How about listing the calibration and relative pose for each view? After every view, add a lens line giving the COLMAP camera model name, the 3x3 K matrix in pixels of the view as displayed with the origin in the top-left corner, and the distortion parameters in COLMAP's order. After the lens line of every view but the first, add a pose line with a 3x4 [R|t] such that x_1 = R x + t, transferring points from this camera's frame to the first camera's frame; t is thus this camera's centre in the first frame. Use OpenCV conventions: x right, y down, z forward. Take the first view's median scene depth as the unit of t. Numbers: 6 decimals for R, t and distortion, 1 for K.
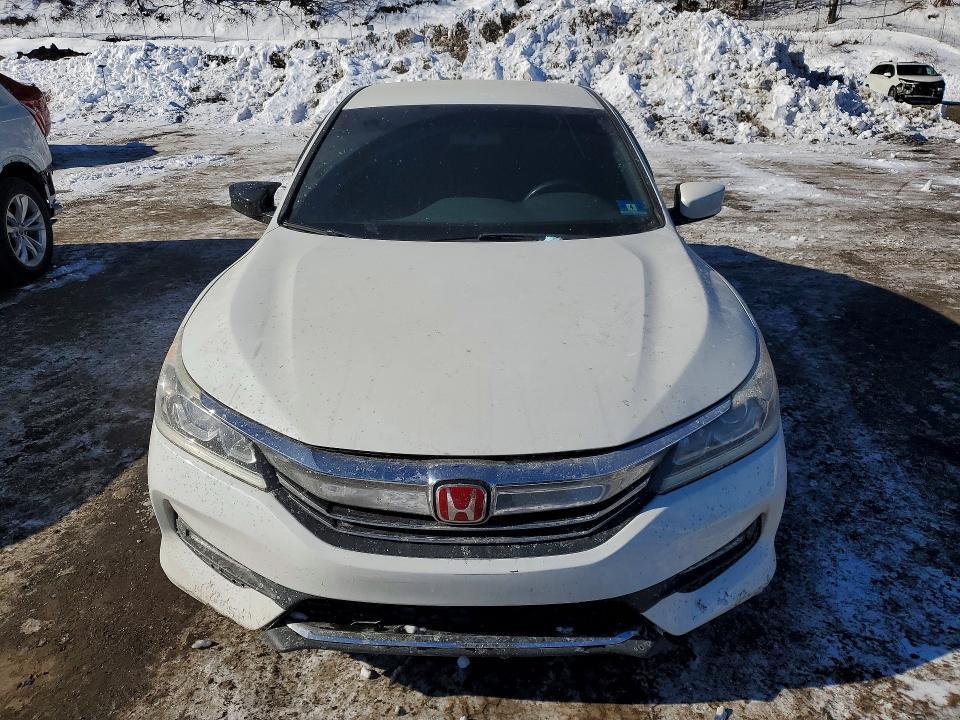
lens RADIAL K [[751.3, 0, 473.5], [0, 751.3, 353.2], [0, 0, 1]] dist [0.020701, 0.008775]
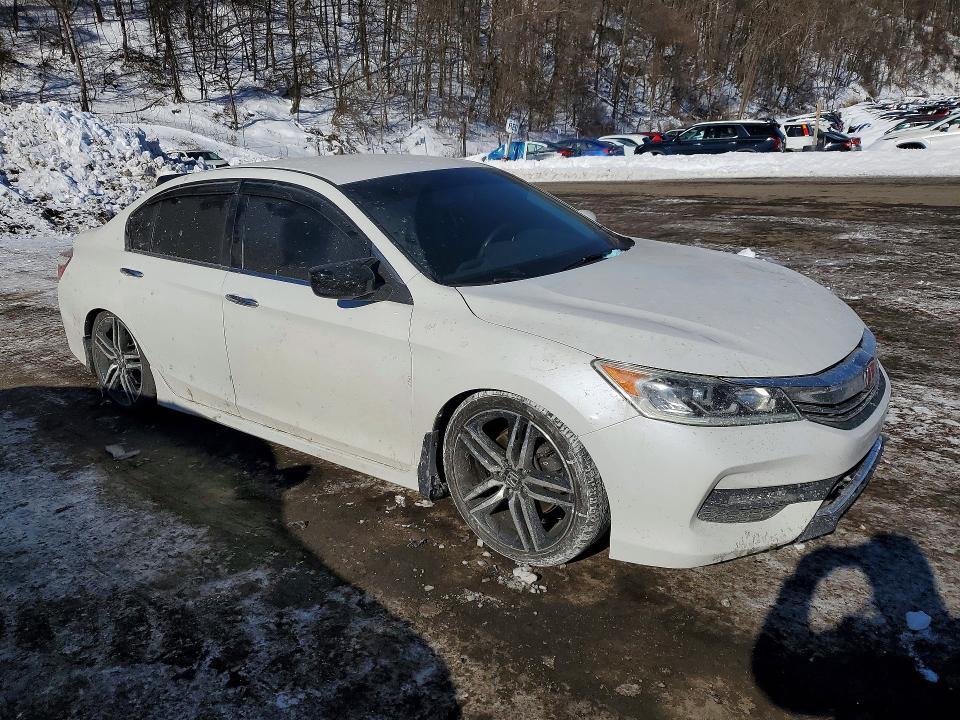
lens RADIAL K [[751.3, 0, 476.2], [0, 751.3, 356.1], [0, 0, 1]] dist [0.020701, 0.008775]
pose [[0.597190, -0.257849, 0.759525, -0.189368], [0.337441, 0.939812, 0.053736, -0.022377], [-0.727666, 0.224204, 0.648255, 0.061129]]
